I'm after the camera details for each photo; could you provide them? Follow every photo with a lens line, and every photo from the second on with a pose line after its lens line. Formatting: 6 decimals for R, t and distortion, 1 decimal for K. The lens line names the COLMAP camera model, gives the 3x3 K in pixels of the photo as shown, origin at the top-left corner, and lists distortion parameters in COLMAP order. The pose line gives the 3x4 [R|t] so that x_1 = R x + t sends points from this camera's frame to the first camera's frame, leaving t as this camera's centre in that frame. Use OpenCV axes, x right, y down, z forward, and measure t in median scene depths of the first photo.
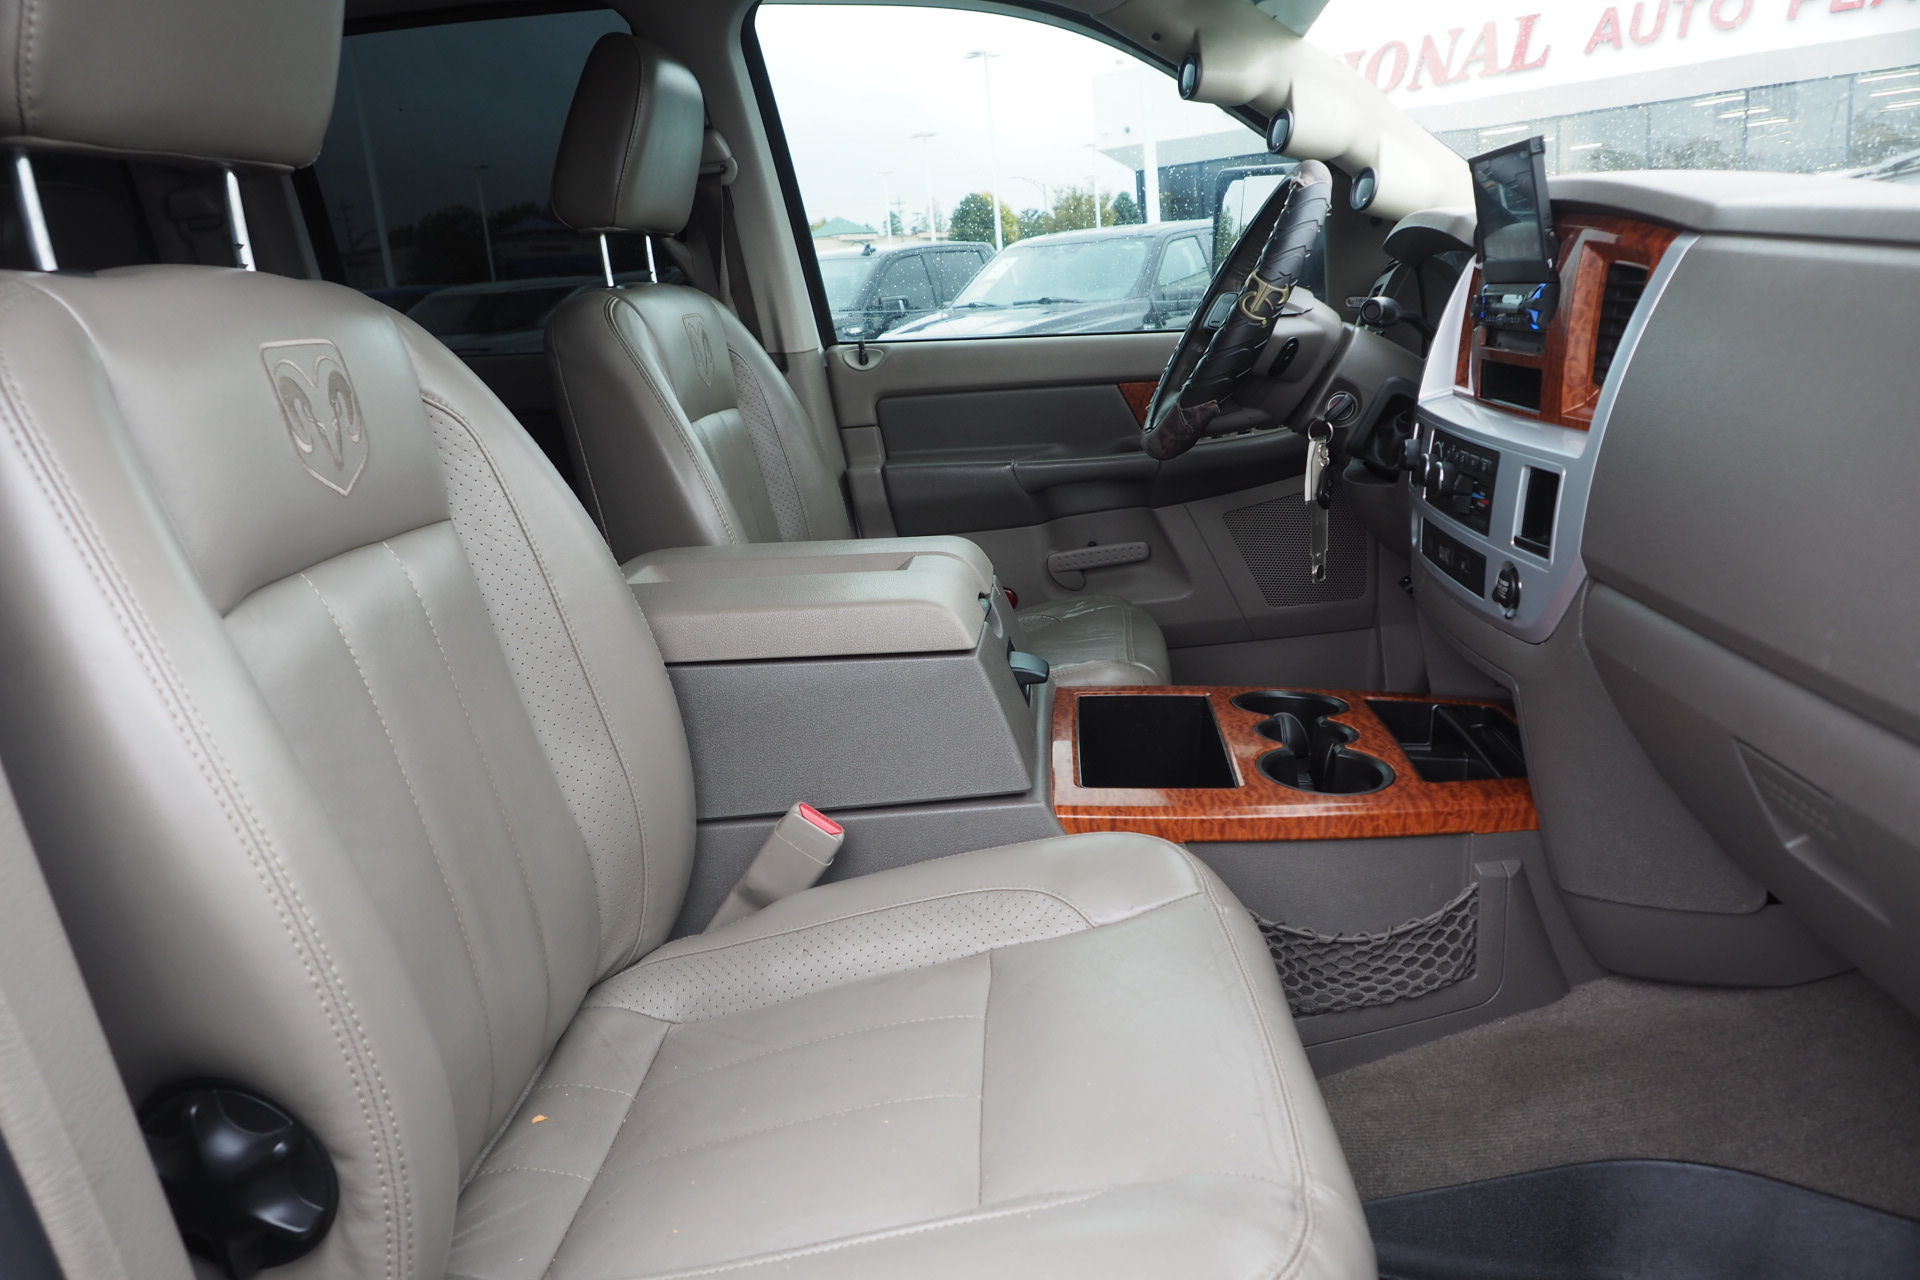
lens RADIAL K [[1355.7, 0, 933.0], [0, 1355.7, 635.4], [0, 0, 1]] dist [-0.029644, 0.001890]
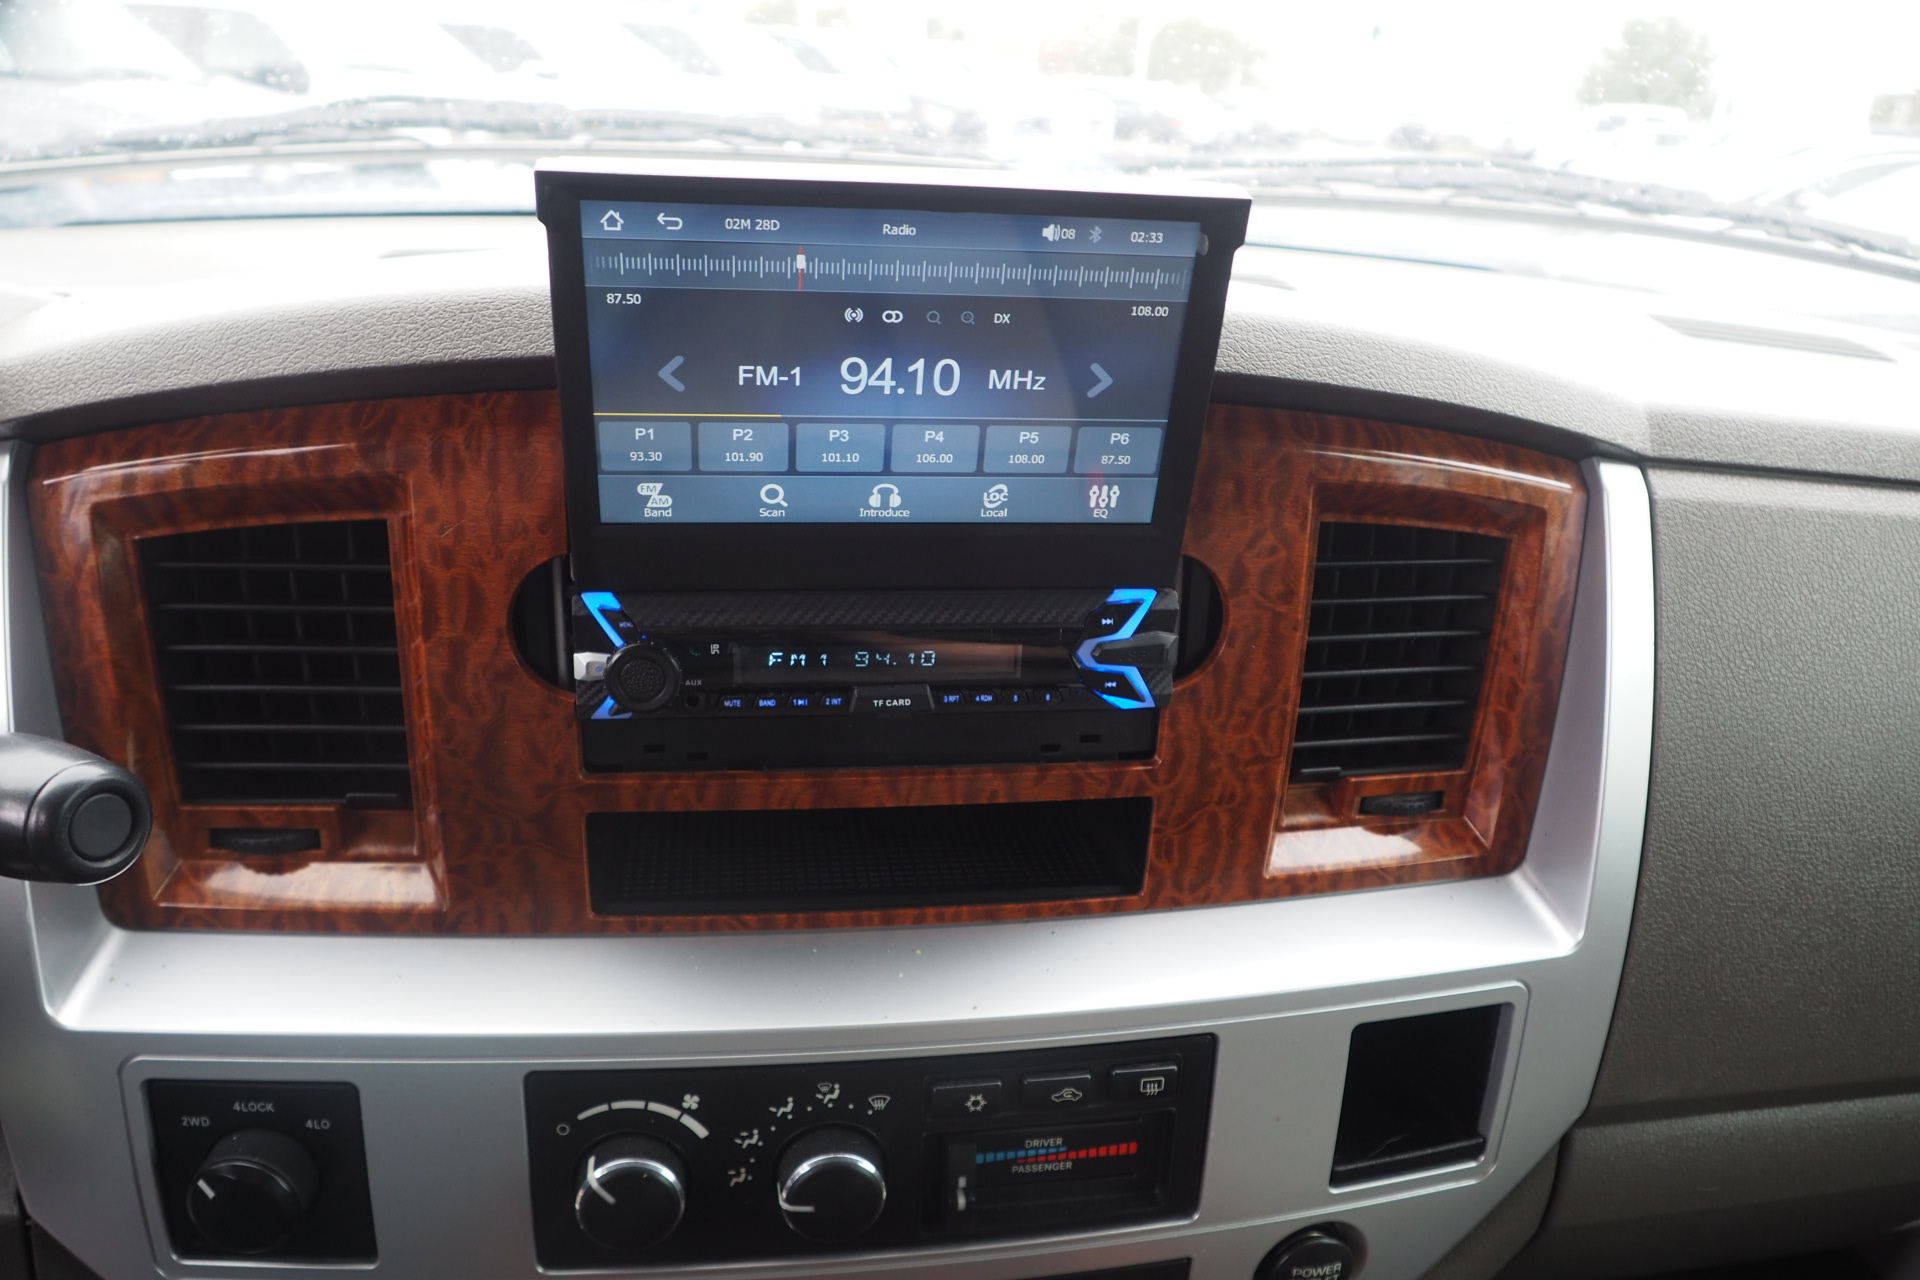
lens RADIAL K [[1355.7, 0, 953.5], [0, 1355.7, 648.6], [0, 0, 1]] dist [-0.029644, 0.001890]
pose [[-0.253614, -0.326751, 0.910447, 0.125475], [0.198691, 0.903553, 0.379624, -0.391312], [-0.946680, 0.277175, -0.164231, 1.095499]]
